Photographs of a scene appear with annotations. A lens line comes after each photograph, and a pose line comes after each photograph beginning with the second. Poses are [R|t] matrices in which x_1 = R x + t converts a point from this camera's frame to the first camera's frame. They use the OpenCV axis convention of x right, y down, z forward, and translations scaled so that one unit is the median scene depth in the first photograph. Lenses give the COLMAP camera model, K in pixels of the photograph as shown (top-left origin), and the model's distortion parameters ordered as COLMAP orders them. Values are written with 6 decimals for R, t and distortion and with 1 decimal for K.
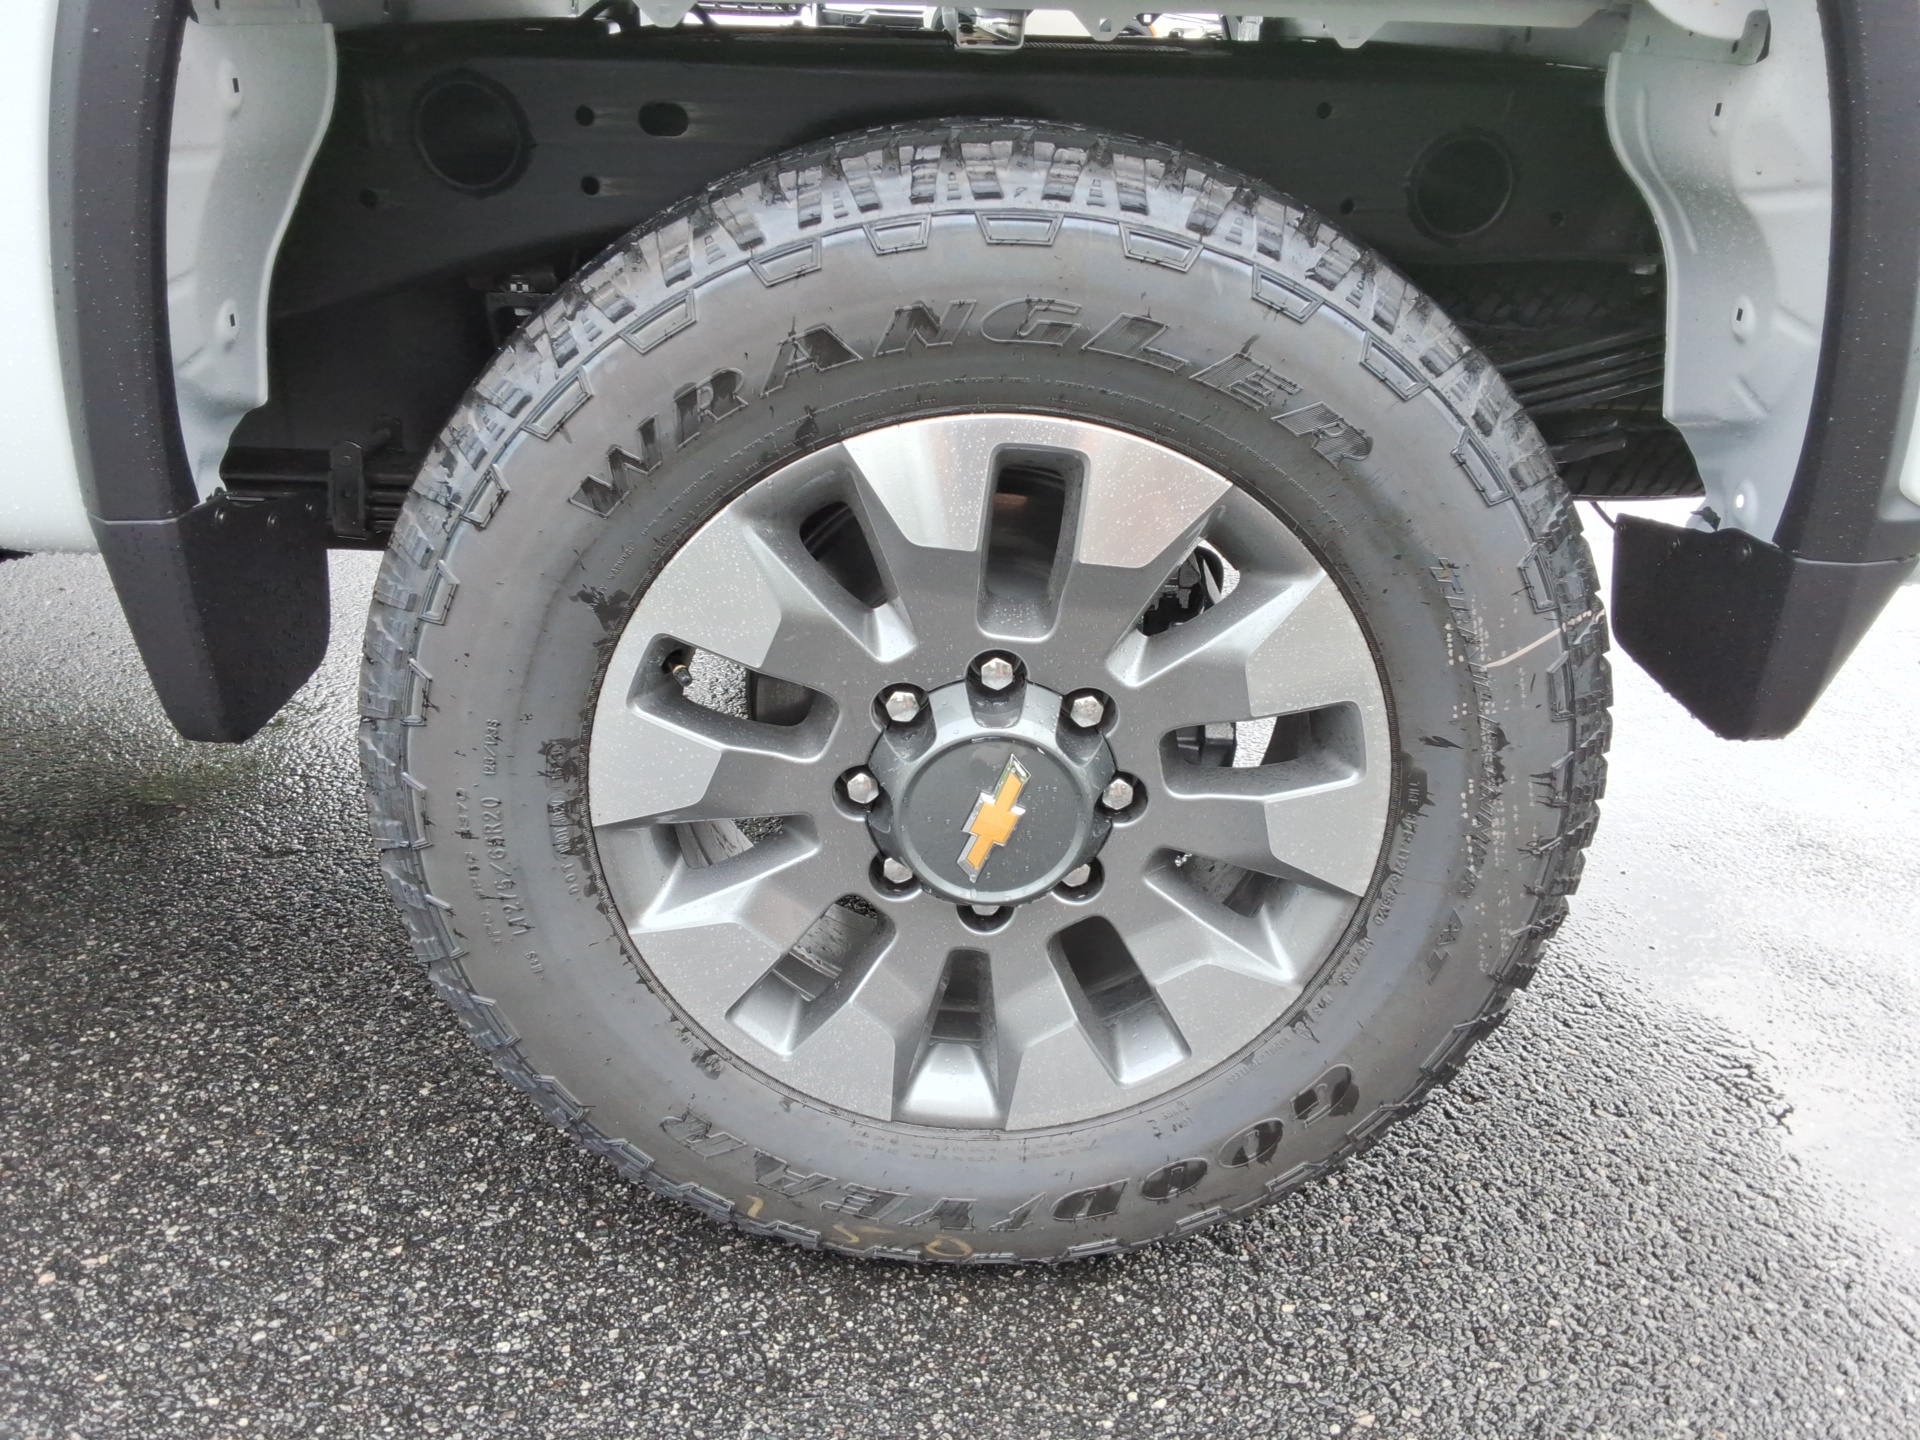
lens RADIAL K [[1548.6, 0, 953.8], [0, 1548.6, 731.6], [0, 0, 1]] dist [0.100865, -0.150943]
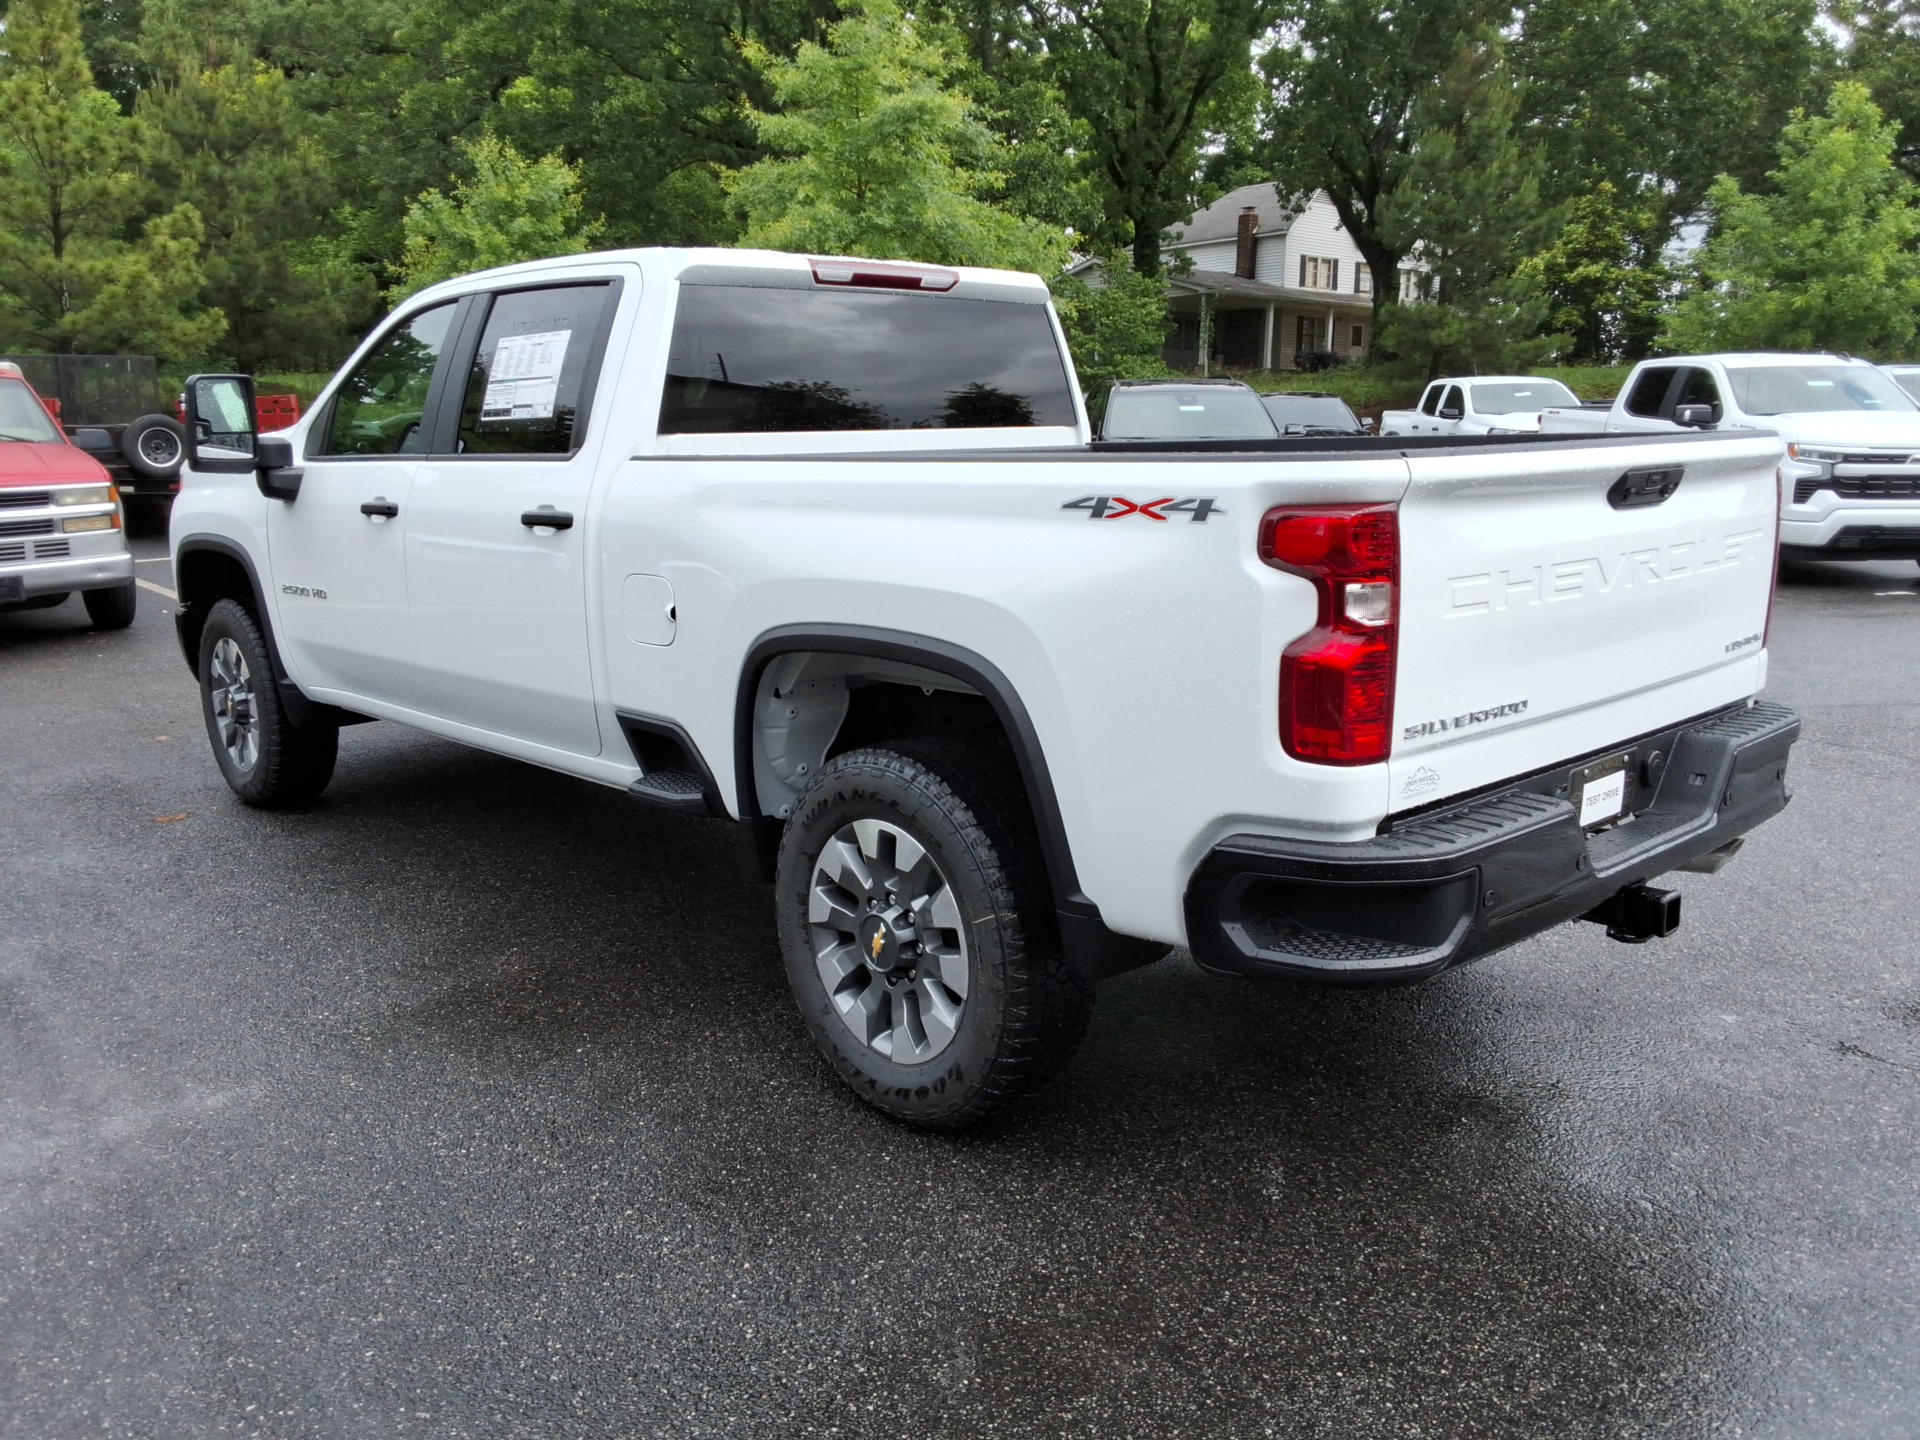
lens RADIAL K [[1548.6, 0, 961.3], [0, 1548.6, 704.7], [0, 0, 1]] dist [0.100865, -0.150943]
pose [[0.650728, 0.088354, -0.754153, 2.567278], [-0.276403, 0.952628, -0.126890, -0.054576], [0.707216, 0.291021, 0.644323, -1.118584]]
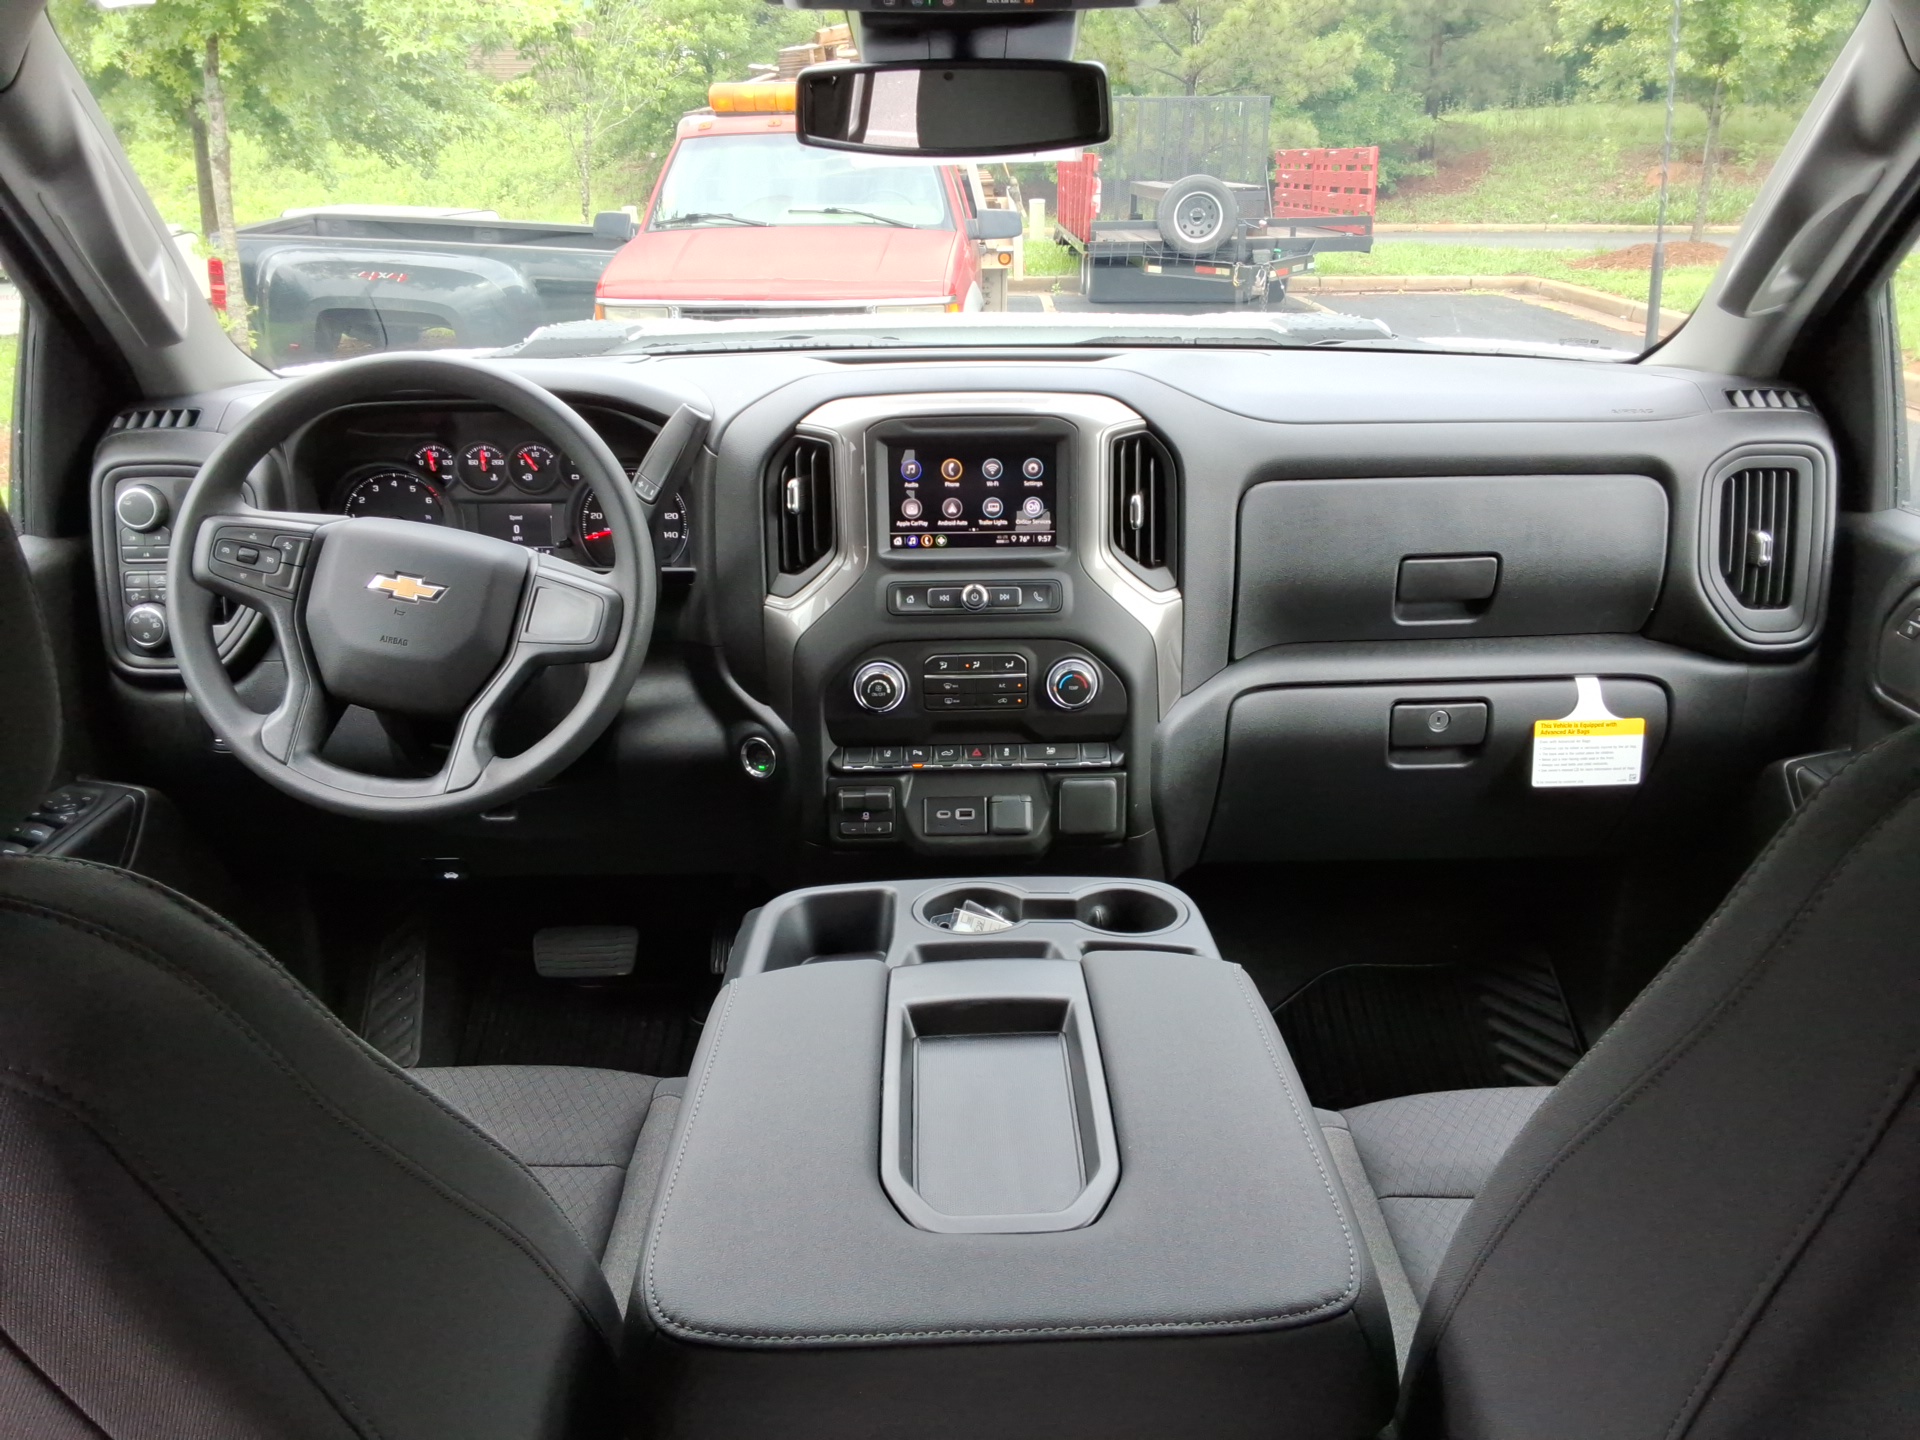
lens RADIAL K [[1548.6, 0, 984.3], [0, 1548.6, 691.6], [0, 0, 1]] dist [0.100865, -0.150943]
pose [[-0.012469, 0.280764, -0.959696, -1.531540], [-0.411922, 0.873105, 0.260783, -1.538684], [0.911134, 0.398571, 0.104766, 1.260186]]
